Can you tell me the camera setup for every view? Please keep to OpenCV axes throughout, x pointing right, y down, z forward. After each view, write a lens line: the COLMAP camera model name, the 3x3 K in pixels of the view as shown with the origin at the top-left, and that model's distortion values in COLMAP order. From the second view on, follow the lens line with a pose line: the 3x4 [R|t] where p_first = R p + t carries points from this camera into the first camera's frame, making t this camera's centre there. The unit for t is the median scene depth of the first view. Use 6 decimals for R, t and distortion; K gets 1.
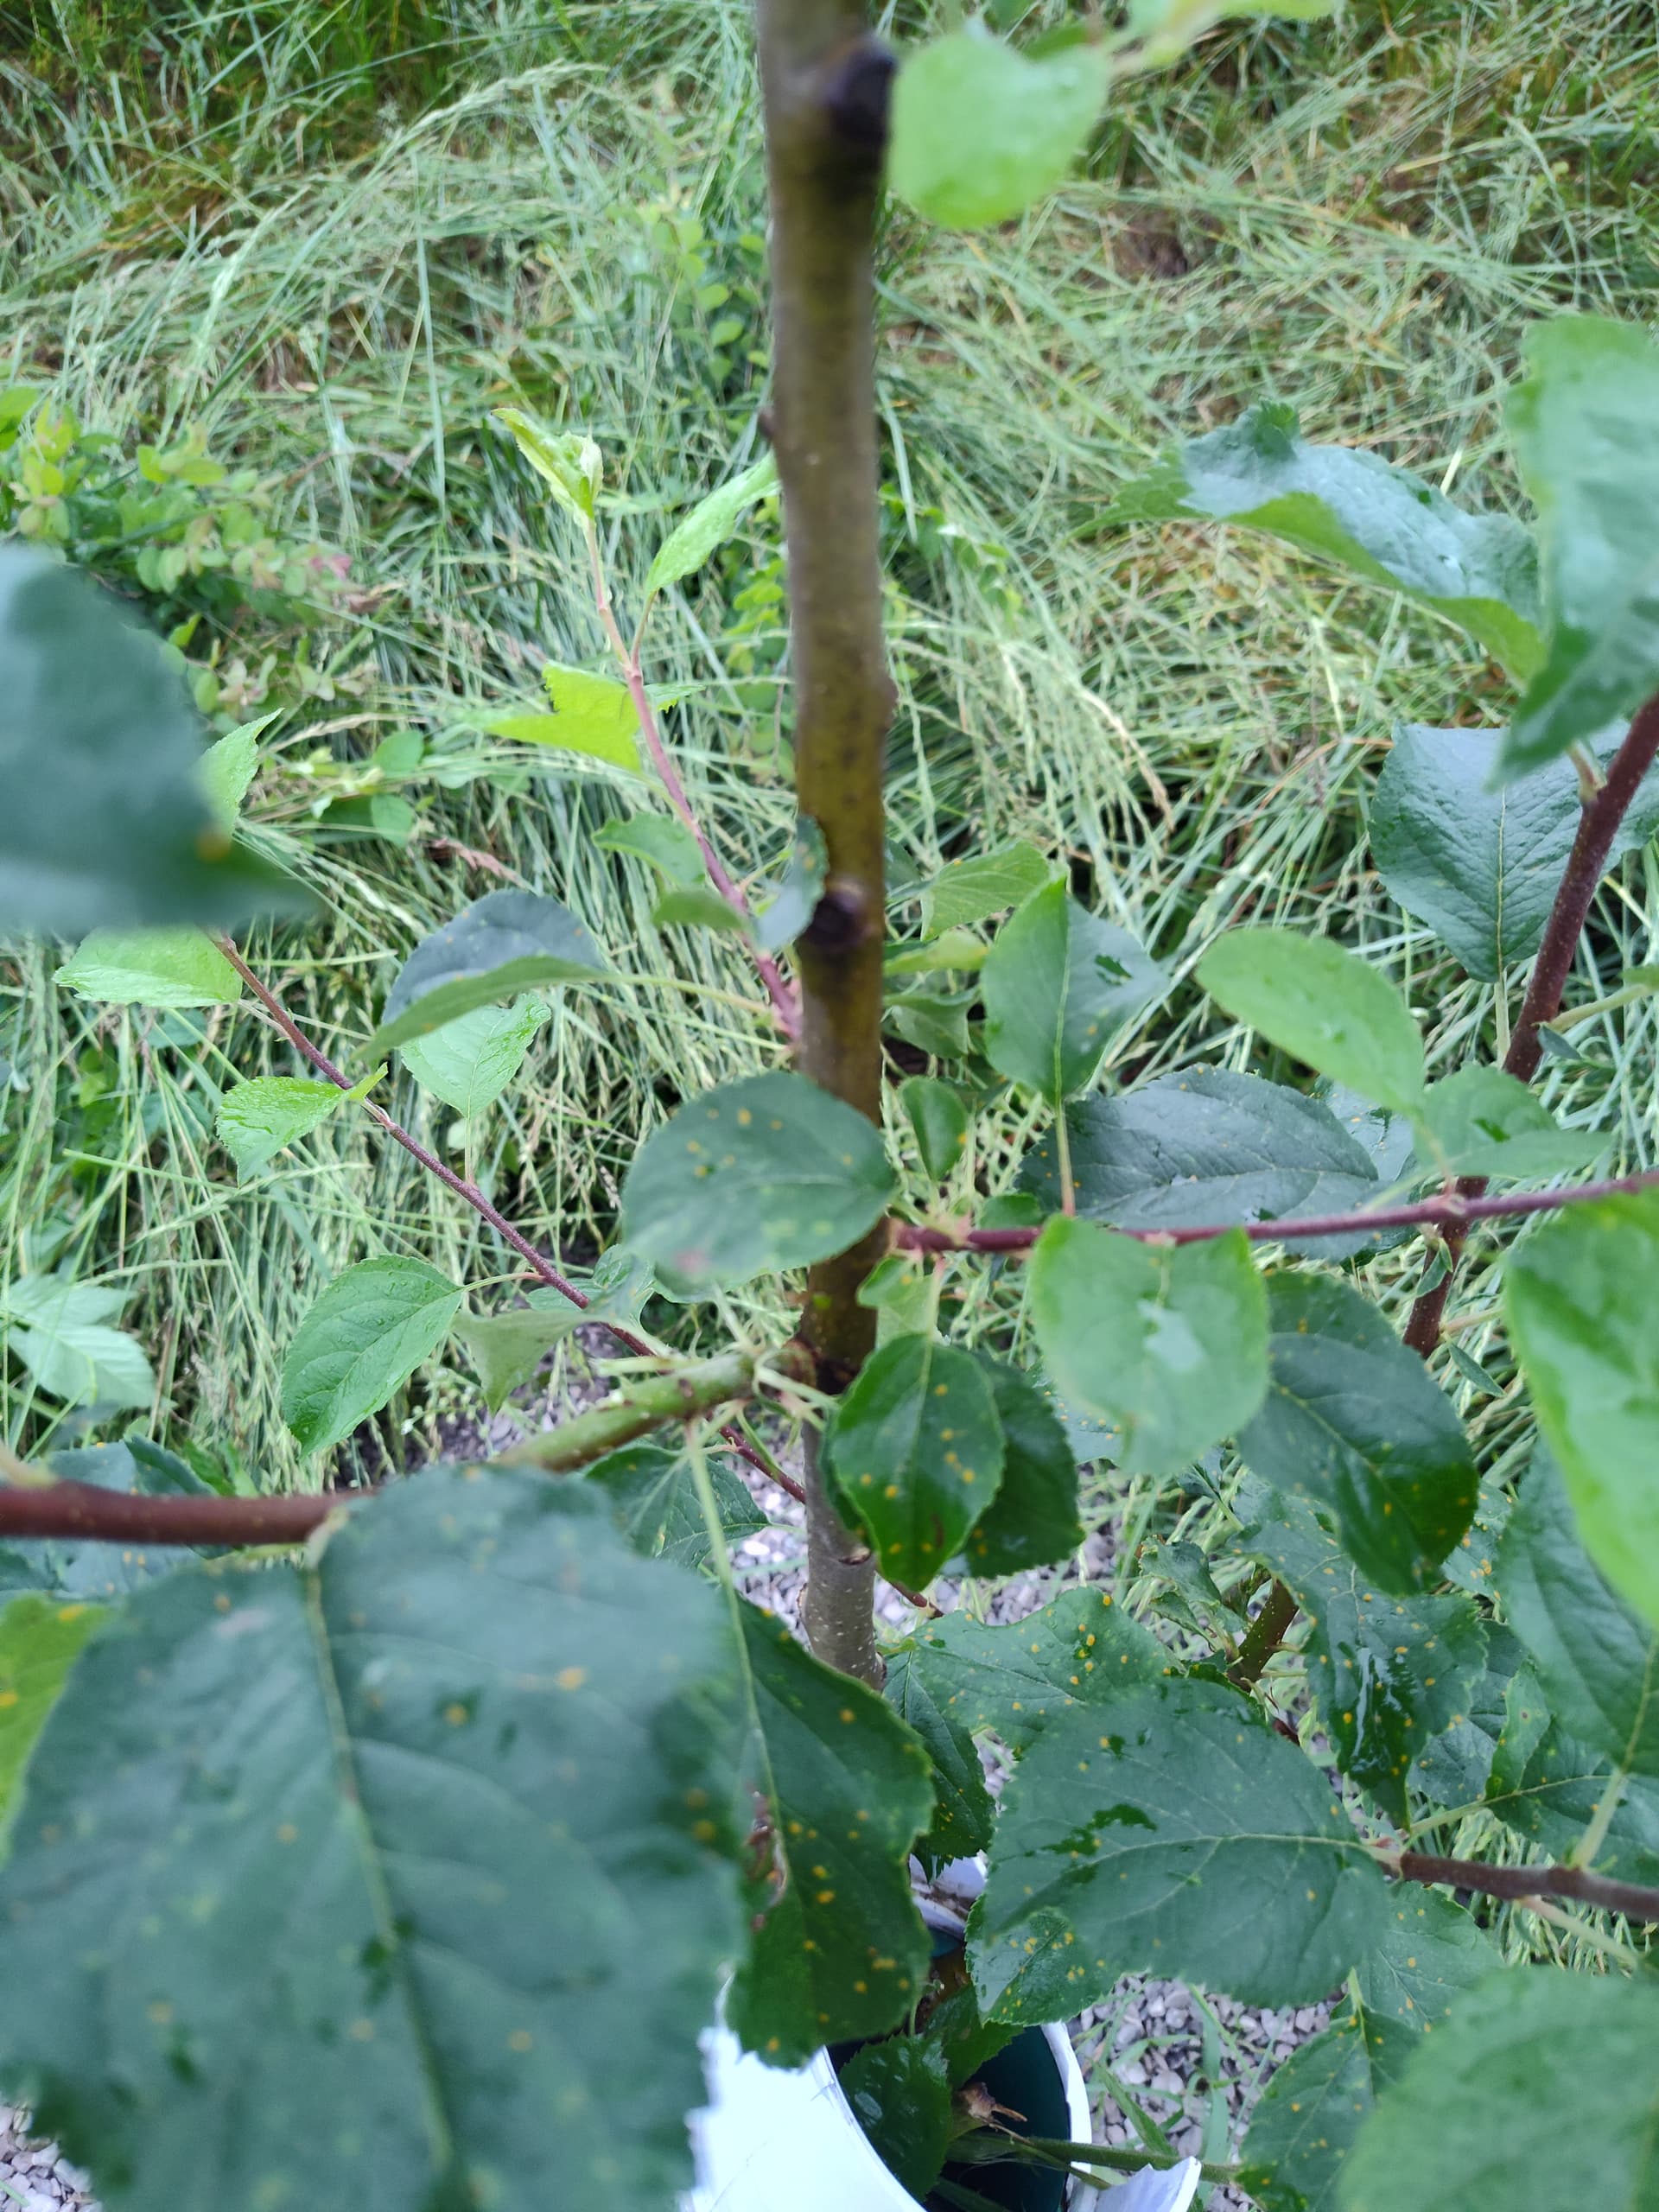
lens RADIAL K [[1523.1, 0, 822.4], [0, 1523.1, 1109.4], [0, 0, 1]] dist [-0.013965, -0.000632]
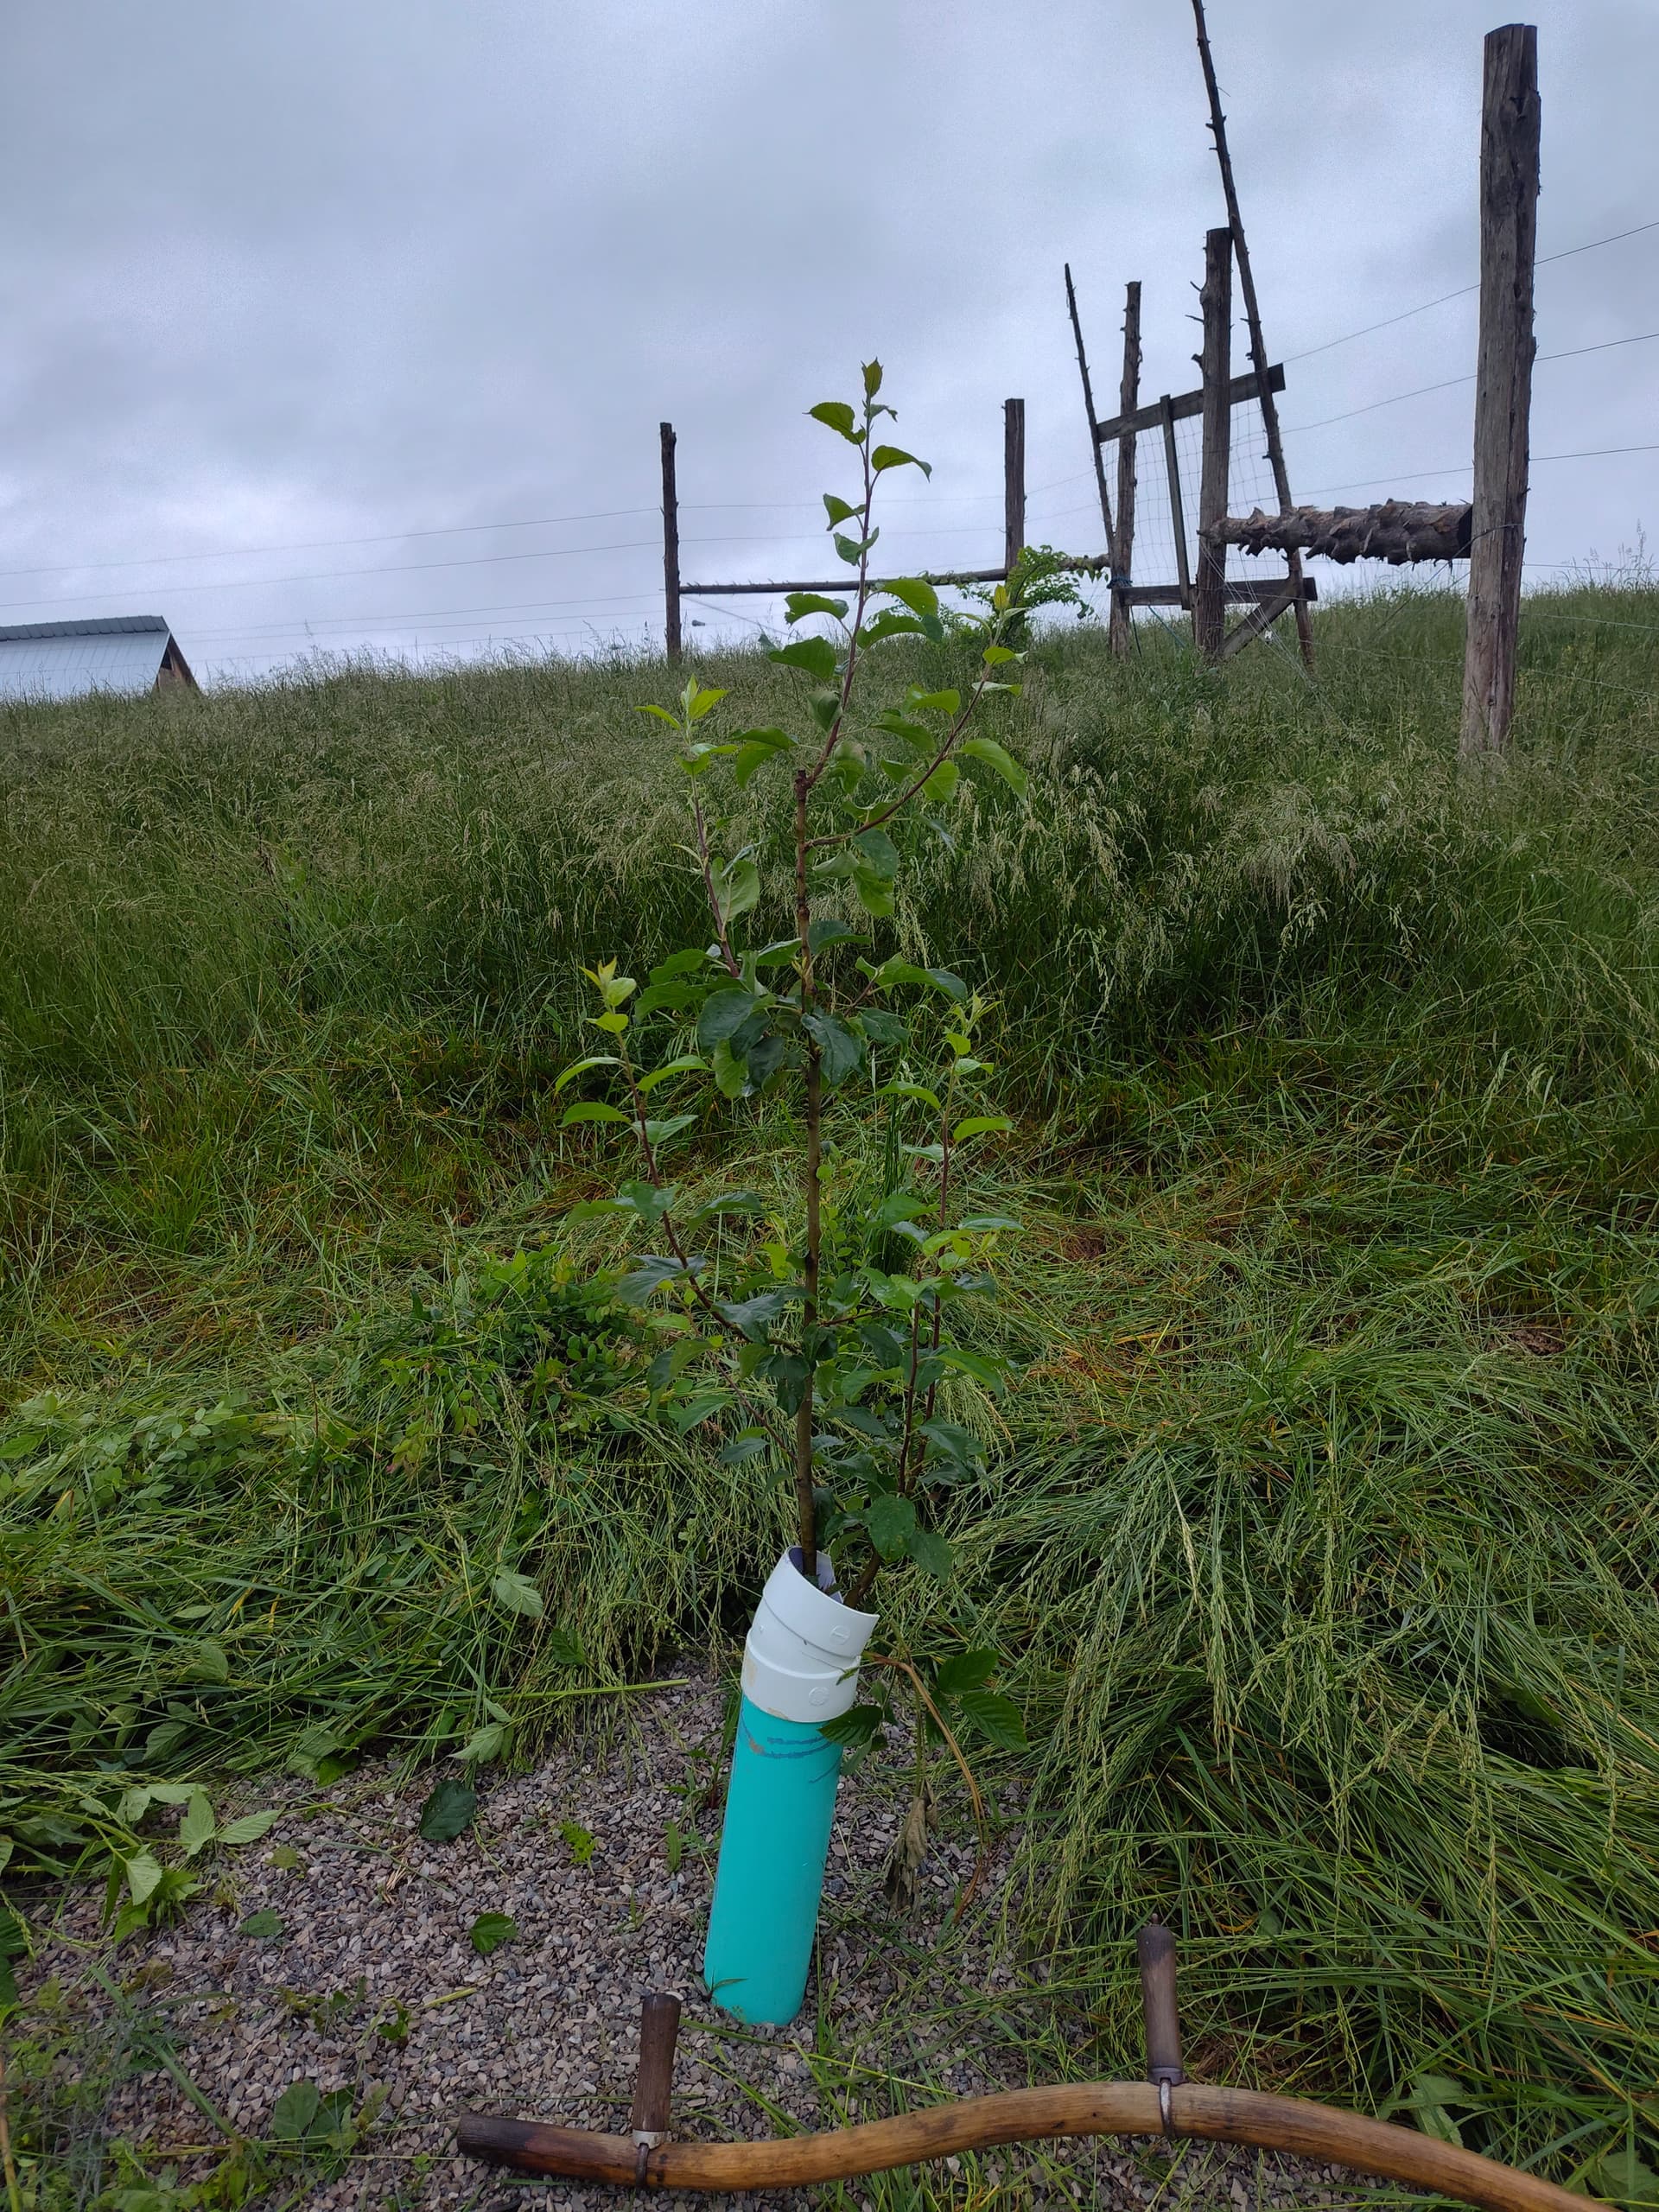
lens RADIAL K [[1523.1, 0, 829.0], [0, 1523.1, 1109.0], [0, 0, 1]] dist [-0.013965, -0.000632]
pose [[0.991845, 0.059068, -0.112939, 0.104719], [-0.113824, 0.809208, -0.576390, 0.417921], [0.057344, 0.584545, 0.809332, -0.643561]]
